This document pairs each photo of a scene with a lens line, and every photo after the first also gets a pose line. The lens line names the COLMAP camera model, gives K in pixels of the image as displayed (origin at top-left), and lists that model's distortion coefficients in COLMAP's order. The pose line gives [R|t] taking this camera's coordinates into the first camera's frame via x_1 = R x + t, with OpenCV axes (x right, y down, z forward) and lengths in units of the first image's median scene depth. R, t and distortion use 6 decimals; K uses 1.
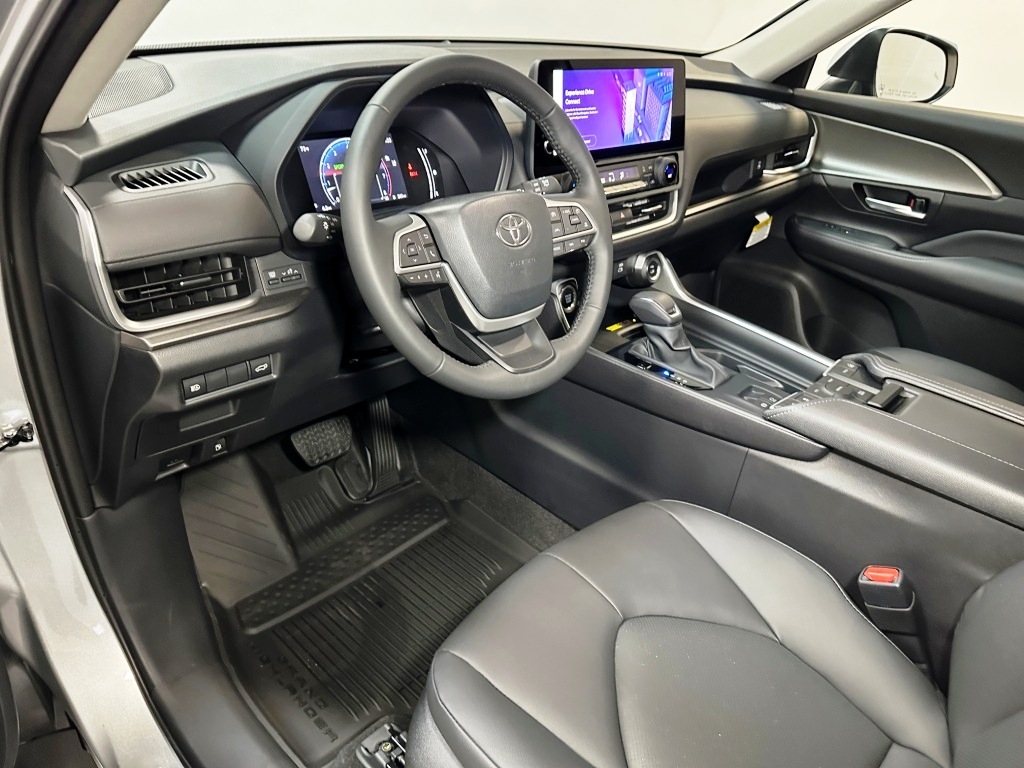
lens RADIAL K [[712.5, 0, 507.7], [0, 712.5, 379.9], [0, 0, 1]] dist [0.040776, -0.077937]
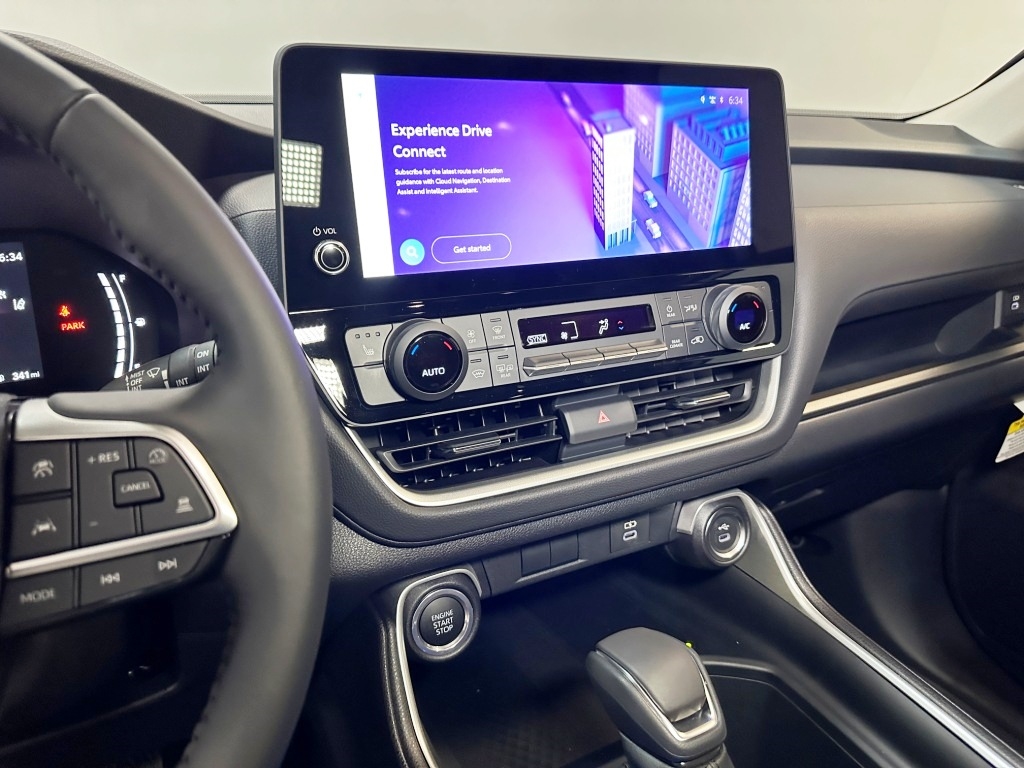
lens RADIAL K [[712.5, 0, 507.7], [0, 712.5, 379.9], [0, 0, 1]] dist [0.040776, -0.077937]
pose [[0.946384, 0.018040, -0.322540, 0.242811], [-0.081879, 0.979232, -0.185475, -0.173251], [0.312495, 0.201940, 0.928206, 0.601135]]
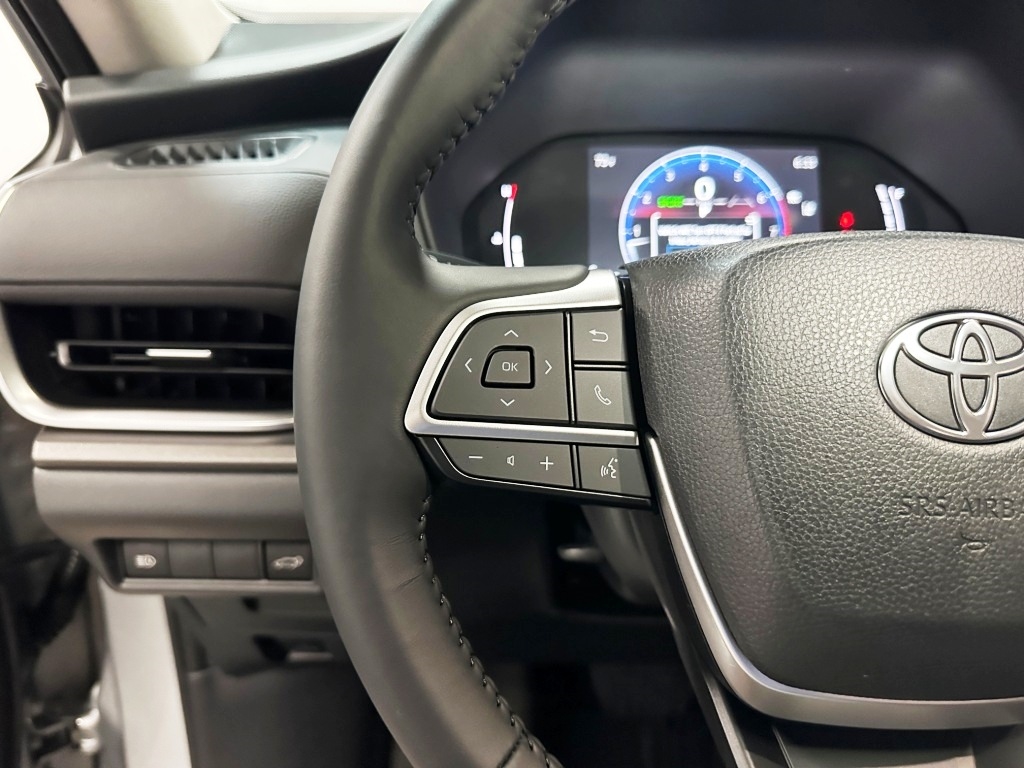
lens RADIAL K [[748.5, 0, 514.3], [0, 748.5, 381.7], [0, 0, 1]] dist [-0.046864, 0.003057]
pose [[0.702975, 0.177620, -0.688678, 0.051012], [-0.292911, 0.954683, -0.052766, -0.100022], [0.648096, 0.238815, 0.723145, 0.484135]]
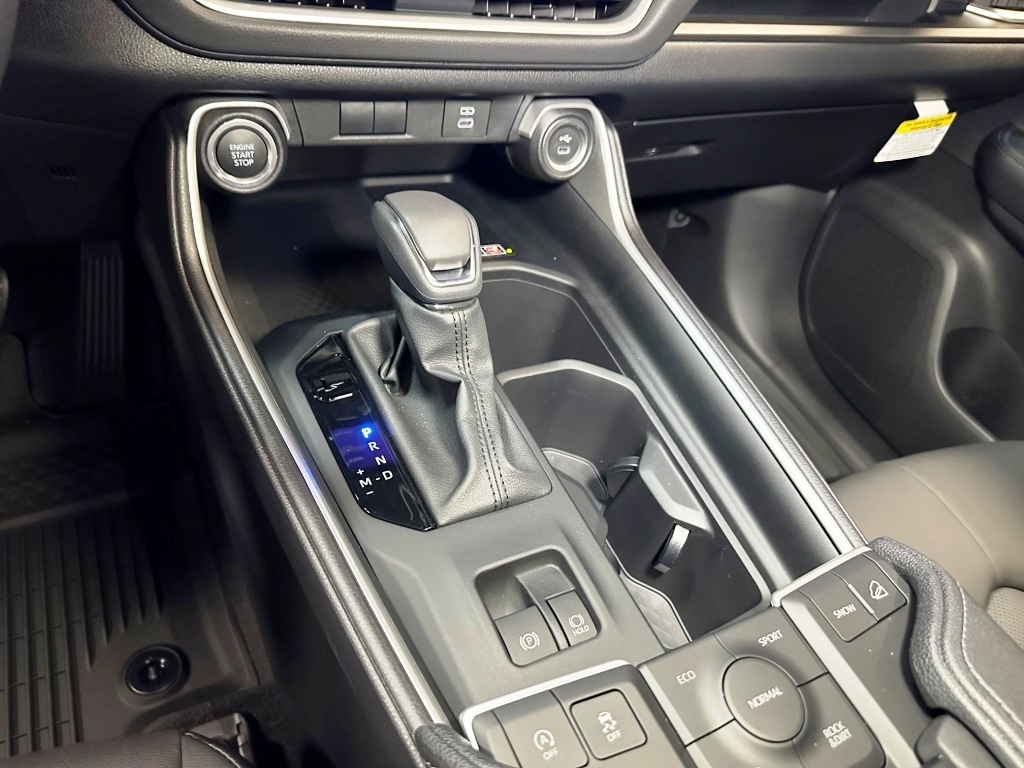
lens RADIAL K [[712.5, 0, 507.7], [0, 712.5, 379.9], [0, 0, 1]] dist [0.040776, -0.077937]
pose [[0.933526, 0.317439, -0.166618, 0.321938], [-0.274491, 0.931827, 0.237388, -0.129963], [0.230615, -0.175872, 0.957019, 0.623931]]
